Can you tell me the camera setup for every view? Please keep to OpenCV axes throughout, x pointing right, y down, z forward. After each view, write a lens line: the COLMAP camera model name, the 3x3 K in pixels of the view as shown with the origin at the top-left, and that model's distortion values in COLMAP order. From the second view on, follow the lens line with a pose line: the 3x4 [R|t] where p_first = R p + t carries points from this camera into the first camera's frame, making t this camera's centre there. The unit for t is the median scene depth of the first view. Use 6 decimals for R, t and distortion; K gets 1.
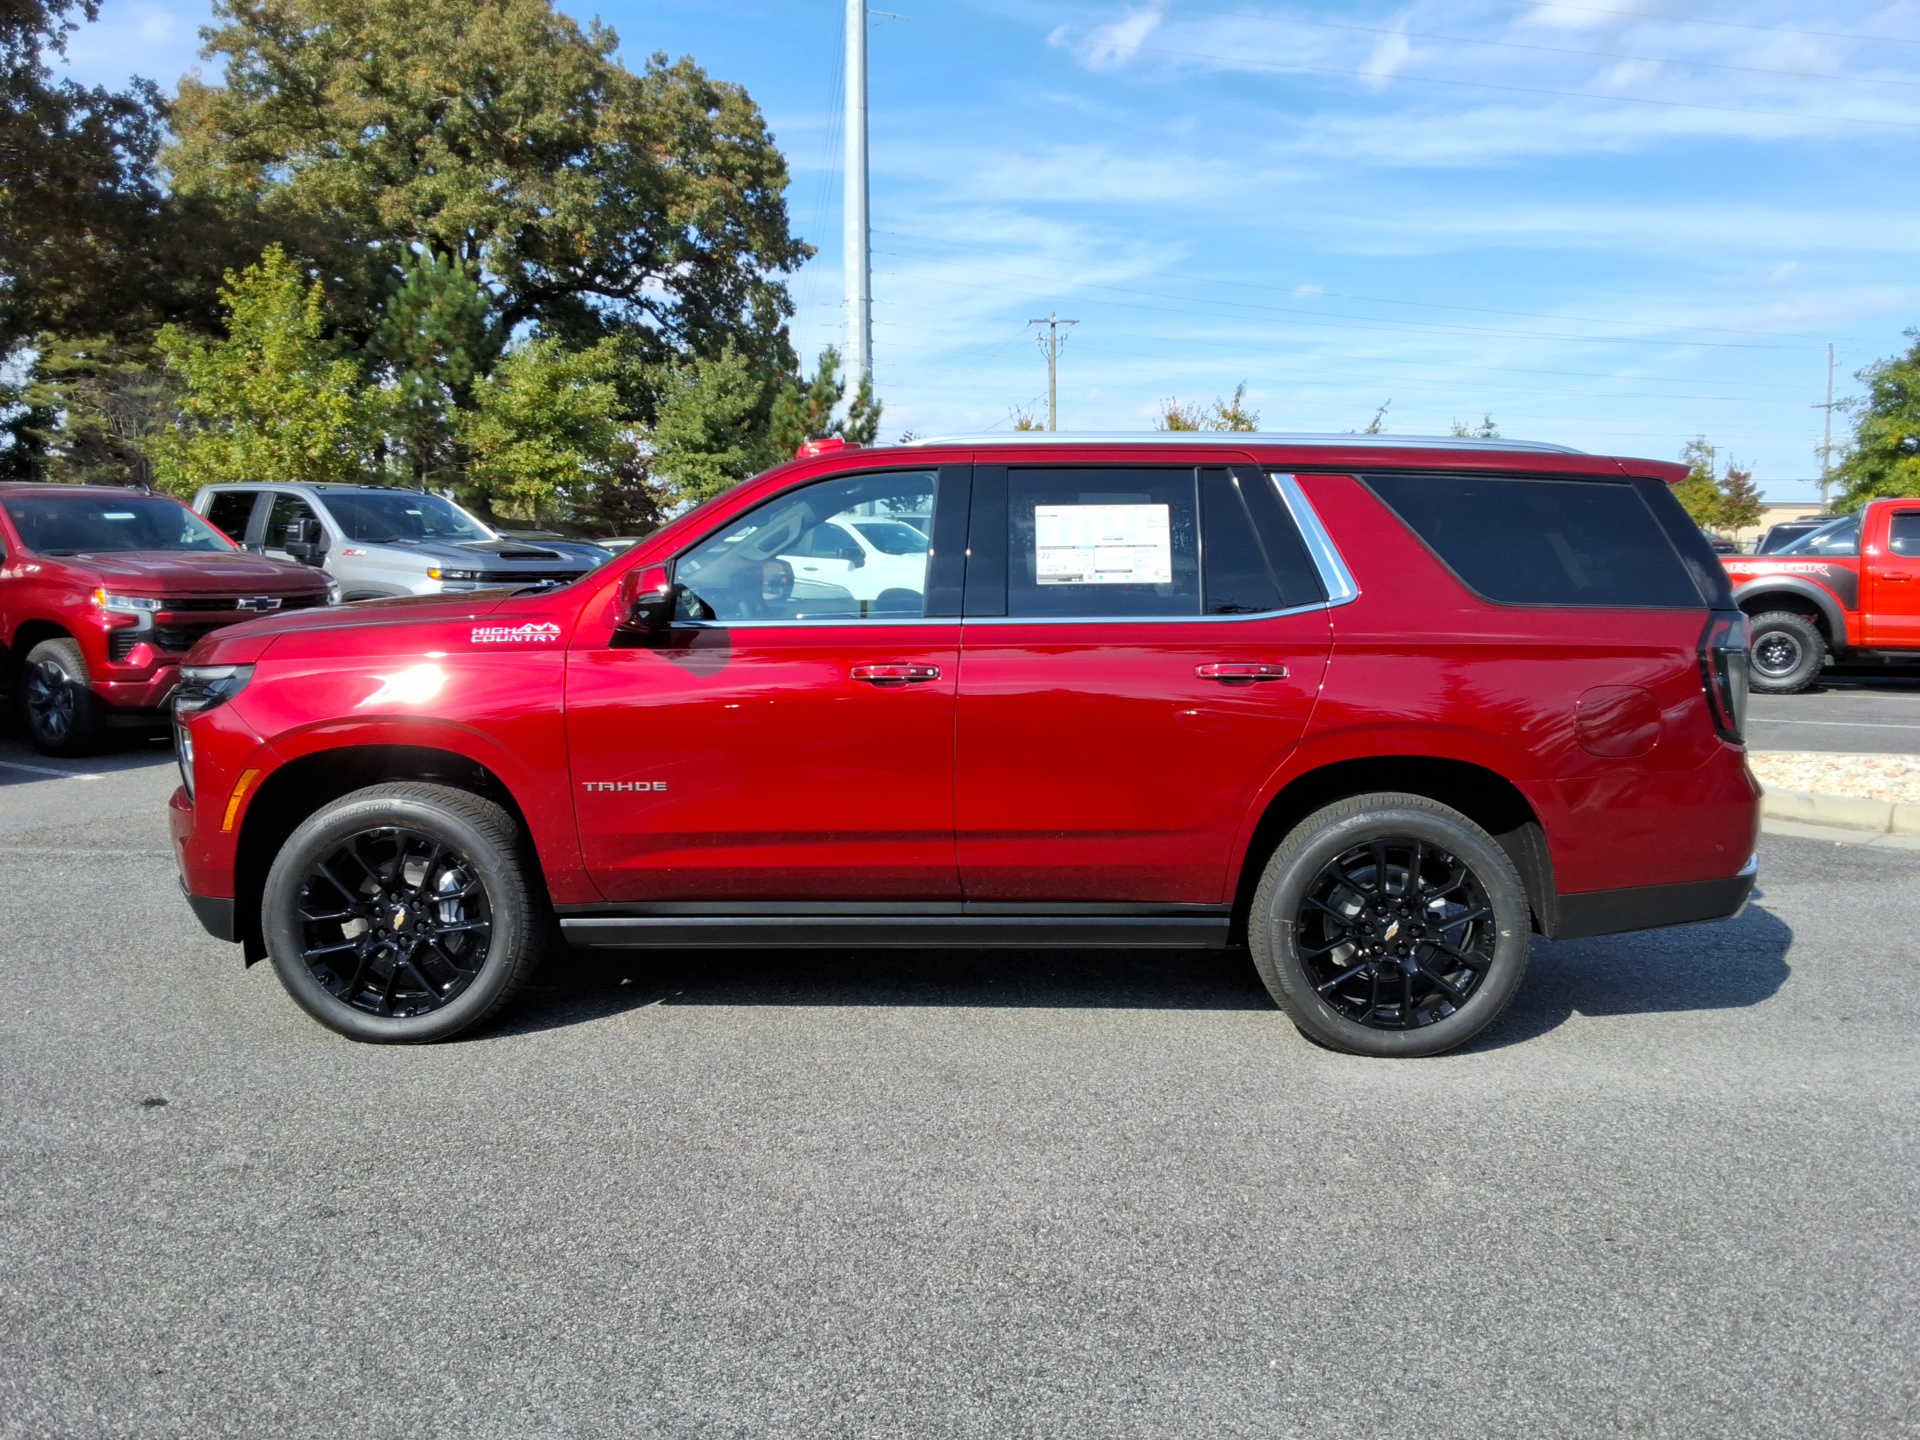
lens RADIAL K [[1547.1, 0, 962.5], [0, 1547.1, 726.9], [0, 0, 1]] dist [0.091369, -0.136858]
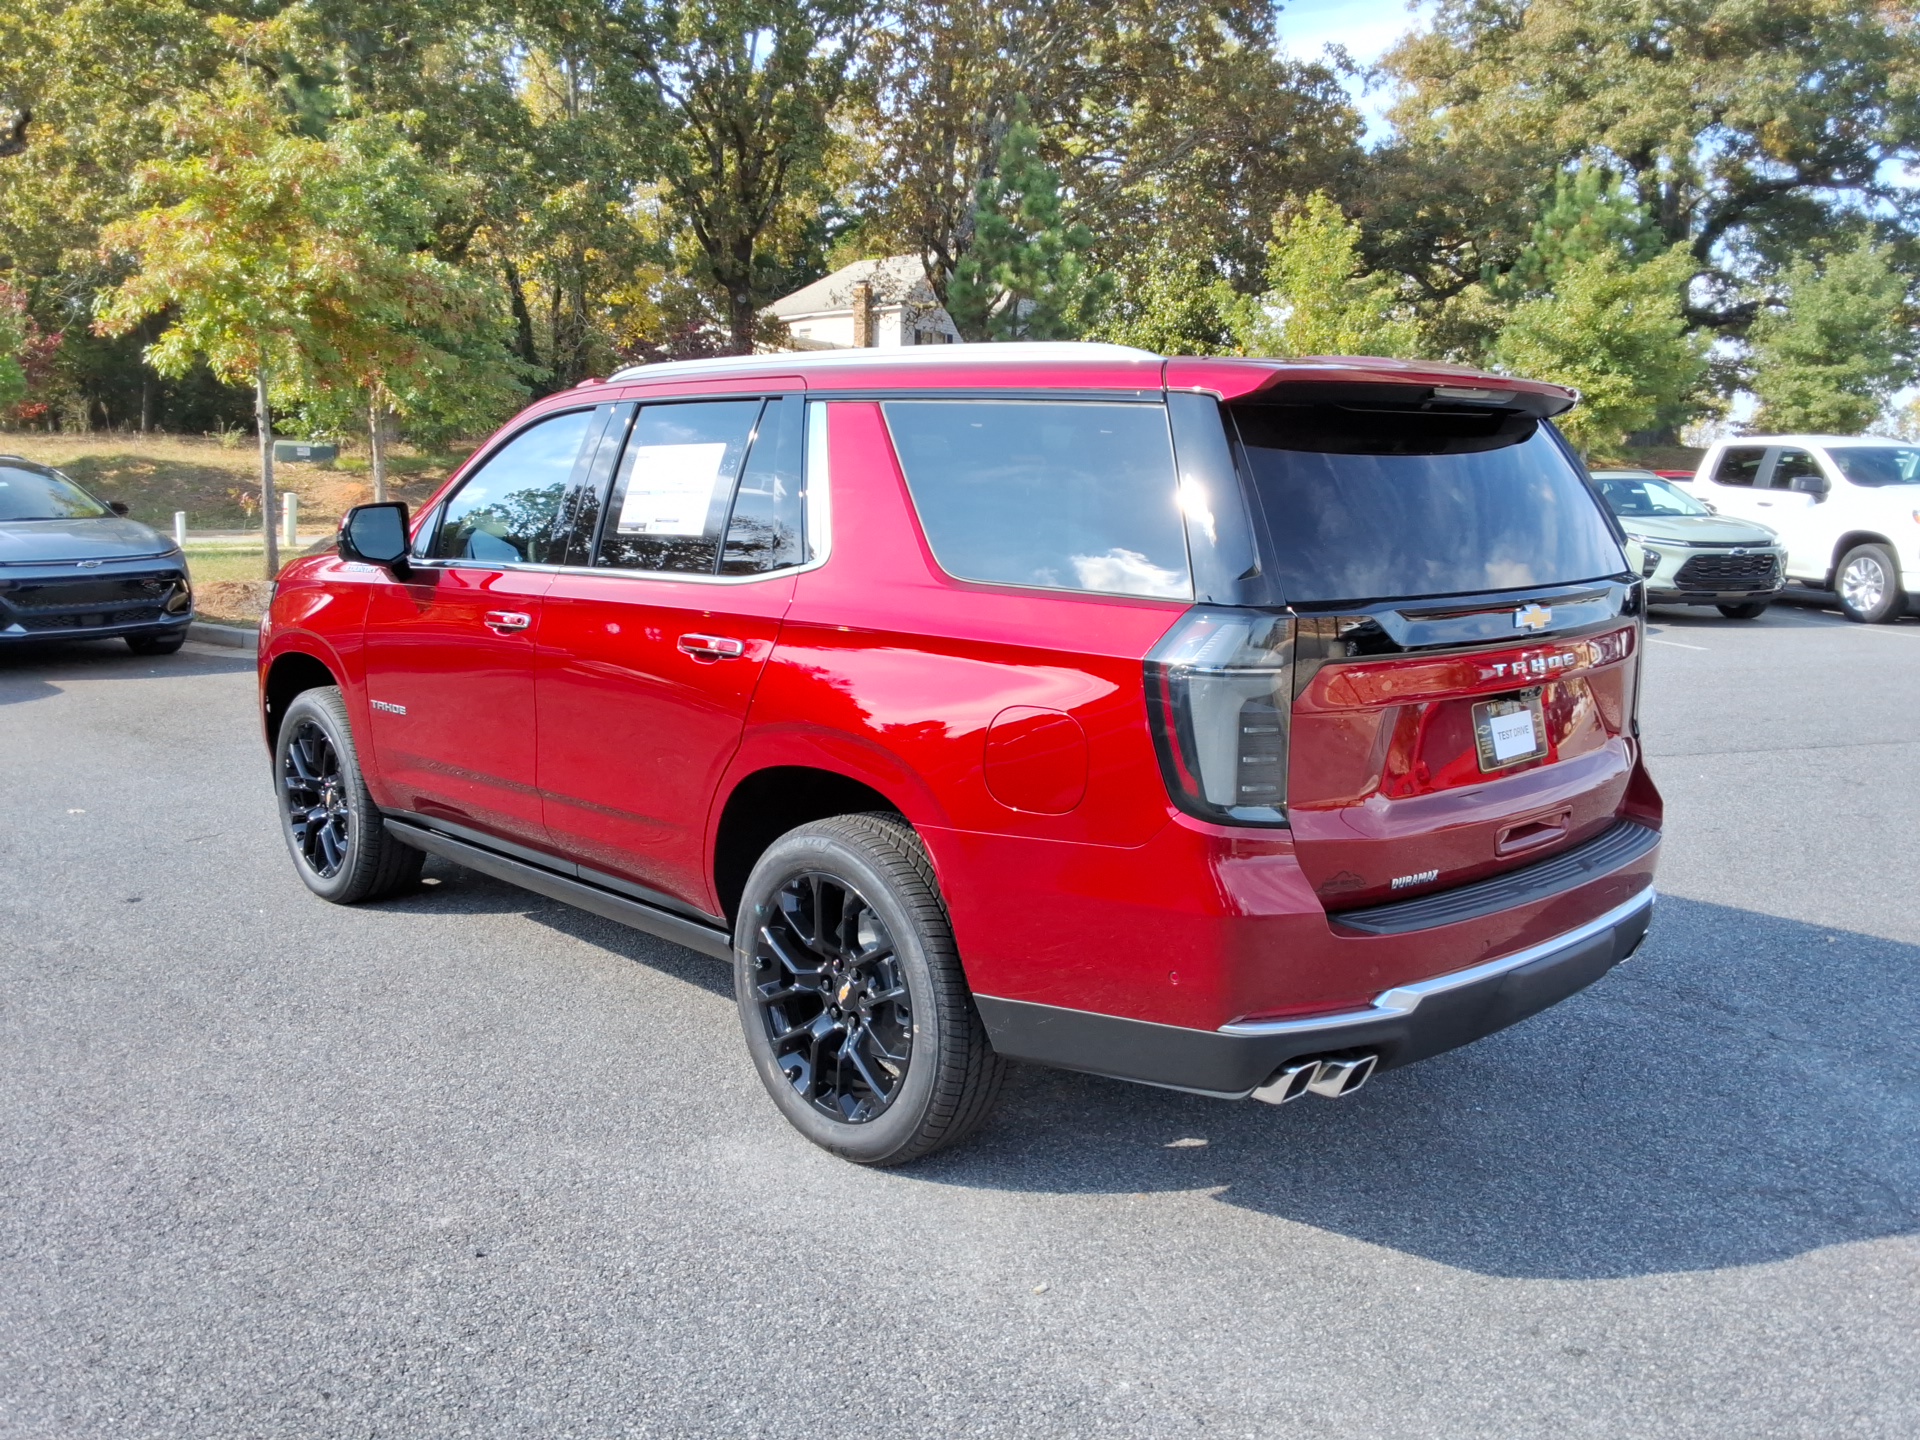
lens RADIAL K [[1547.1, 0, 968.9], [0, 1547.1, 713.9], [0, 0, 1]] dist [0.091369, -0.136858]
pose [[0.710227, 0.102425, -0.696482, 0.100754], [-0.078017, 0.994716, 0.066727, -0.007564], [0.699637, 0.006946, 0.714465, 0.058206]]
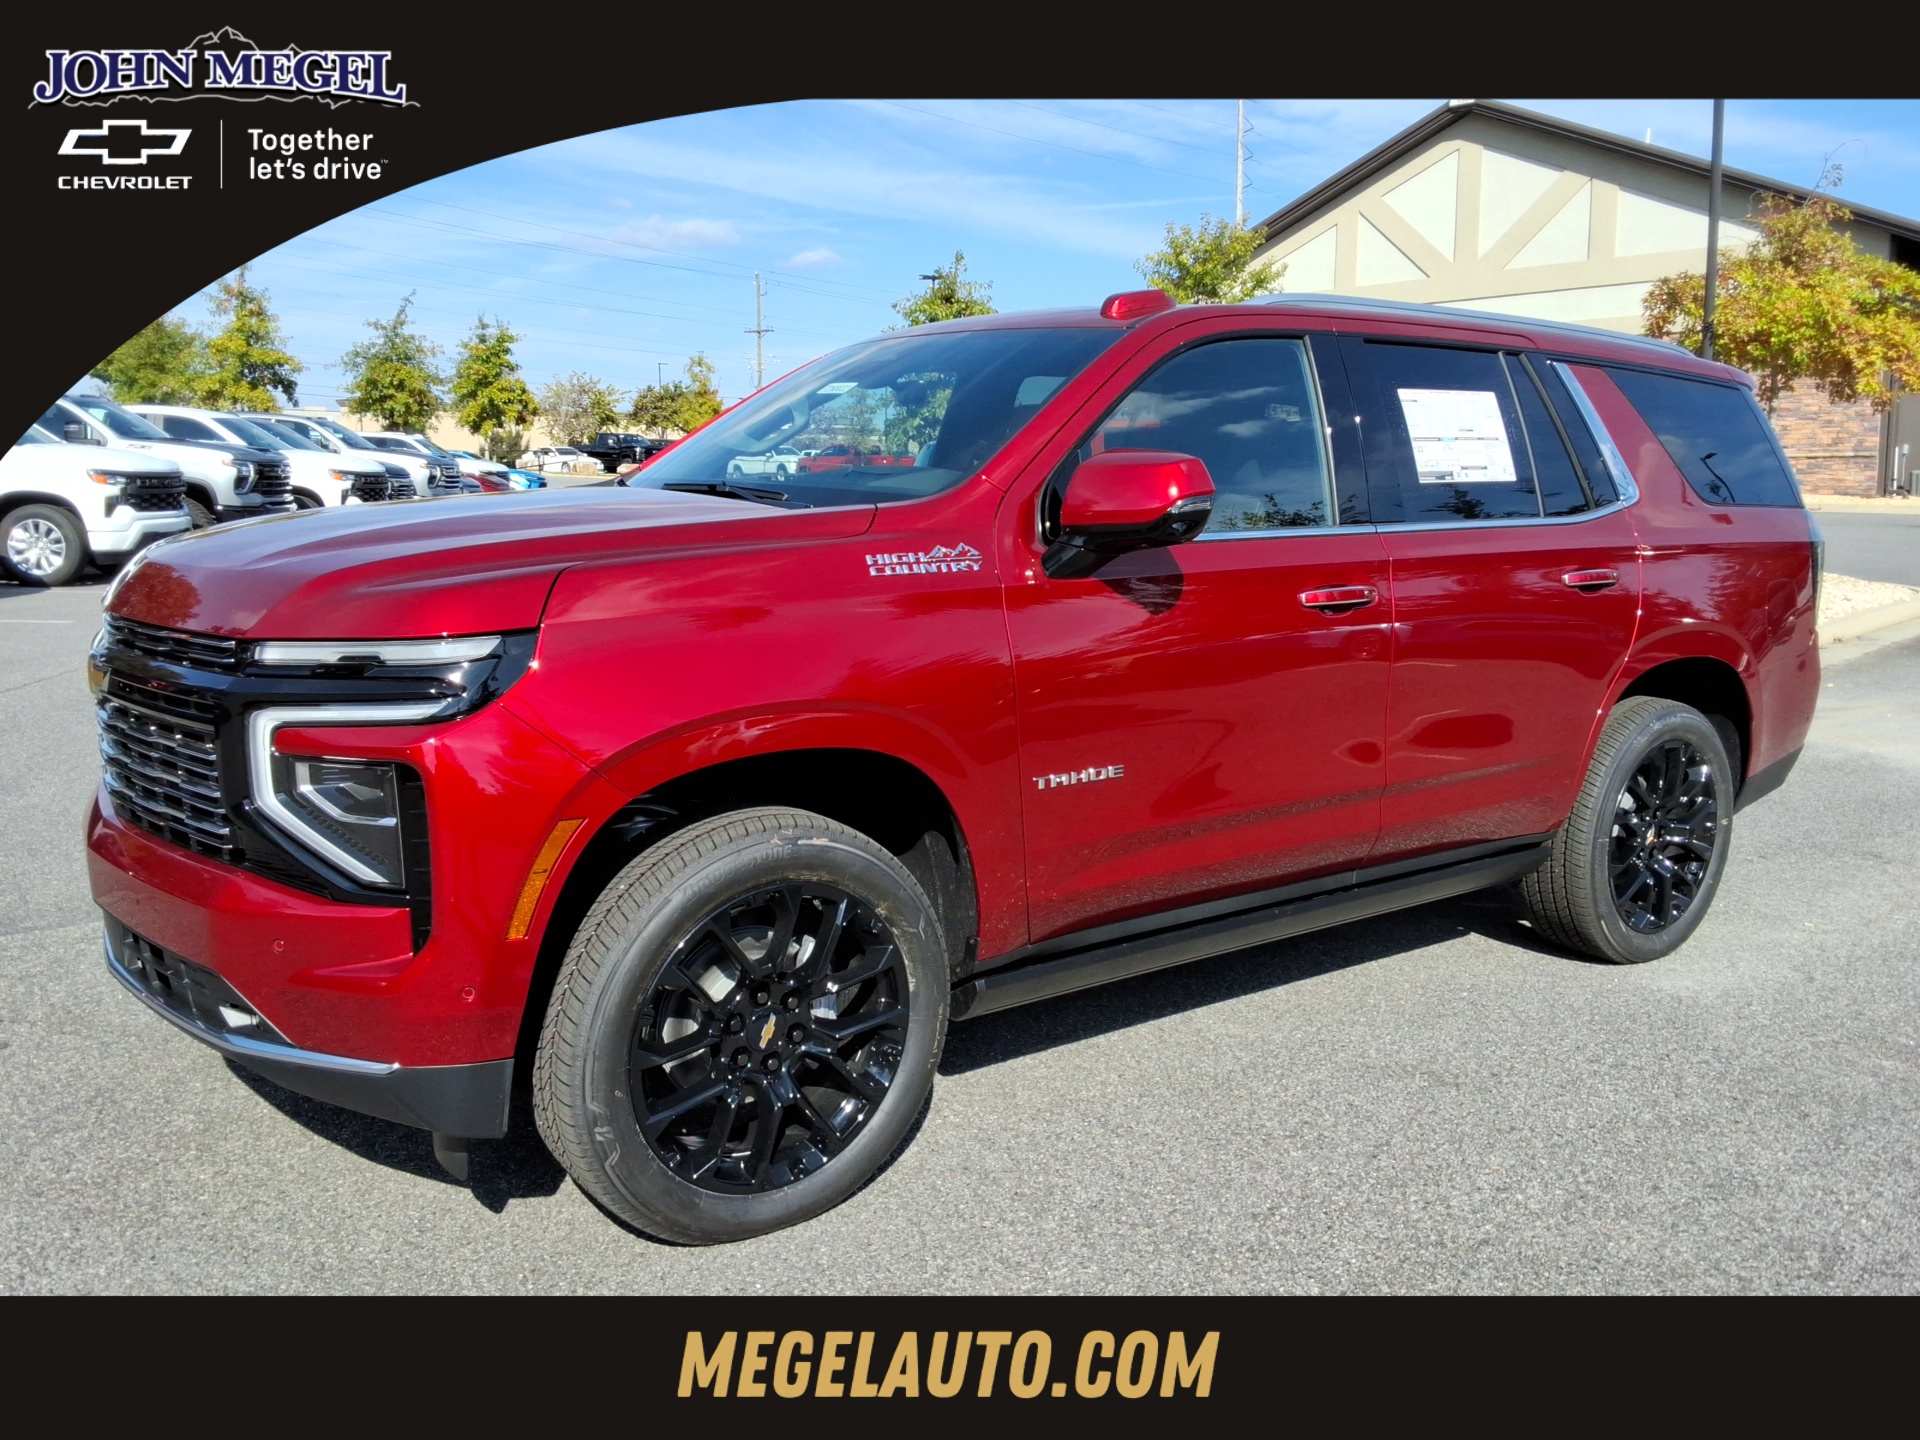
lens RADIAL K [[1547.1, 0, 987.6], [0, 1547.1, 725.8], [0, 0, 1]] dist [0.091369, -0.136858]
pose [[0.779247, -0.092133, 0.619907, -0.079655], [0.055908, 0.995411, 0.077663, -0.004743], [-0.624218, -0.025861, 0.780822, 0.057382]]
